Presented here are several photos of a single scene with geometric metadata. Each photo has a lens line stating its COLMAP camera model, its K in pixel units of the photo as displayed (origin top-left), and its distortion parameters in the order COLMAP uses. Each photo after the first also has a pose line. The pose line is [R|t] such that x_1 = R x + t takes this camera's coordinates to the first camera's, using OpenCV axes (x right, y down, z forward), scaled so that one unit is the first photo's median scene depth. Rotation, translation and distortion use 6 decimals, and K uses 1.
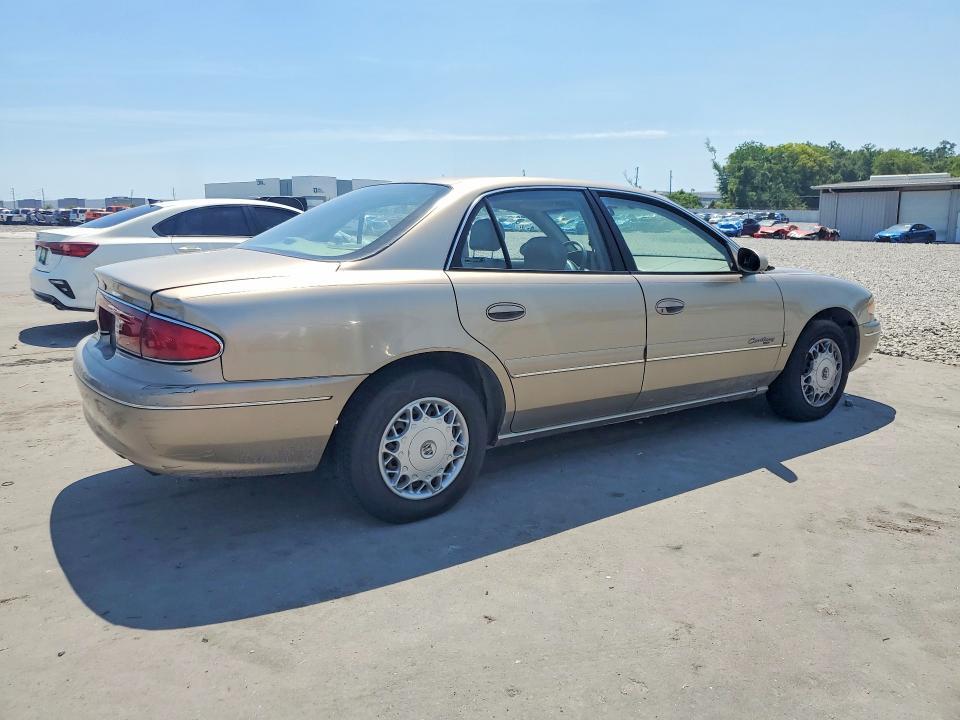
lens RADIAL K [[760.0, 0, 476.7], [0, 760.0, 364.4], [0, 0, 1]] dist [-0.015578, 0.036531]
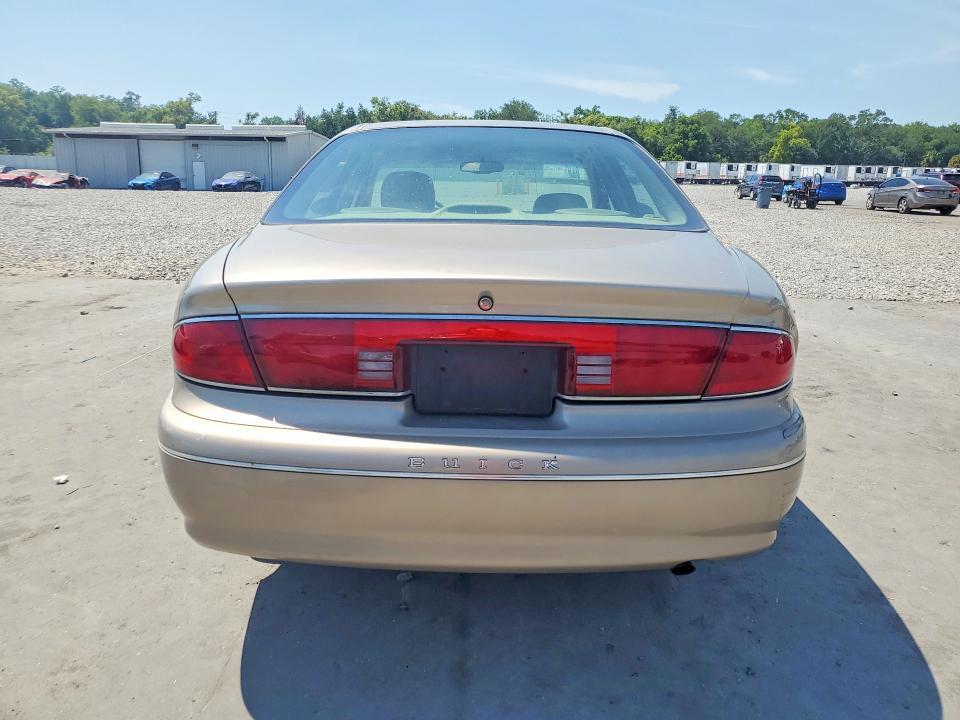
lens RADIAL K [[760.0, 0, 478.6], [0, 760.0, 351.0], [0, 0, 1]] dist [-0.015578, 0.036531]
pose [[0.544023, -0.185396, 0.818332, -0.080523], [0.143434, 0.981477, 0.127003, -0.012221], [-0.826720, 0.048284, 0.560539, 0.060367]]
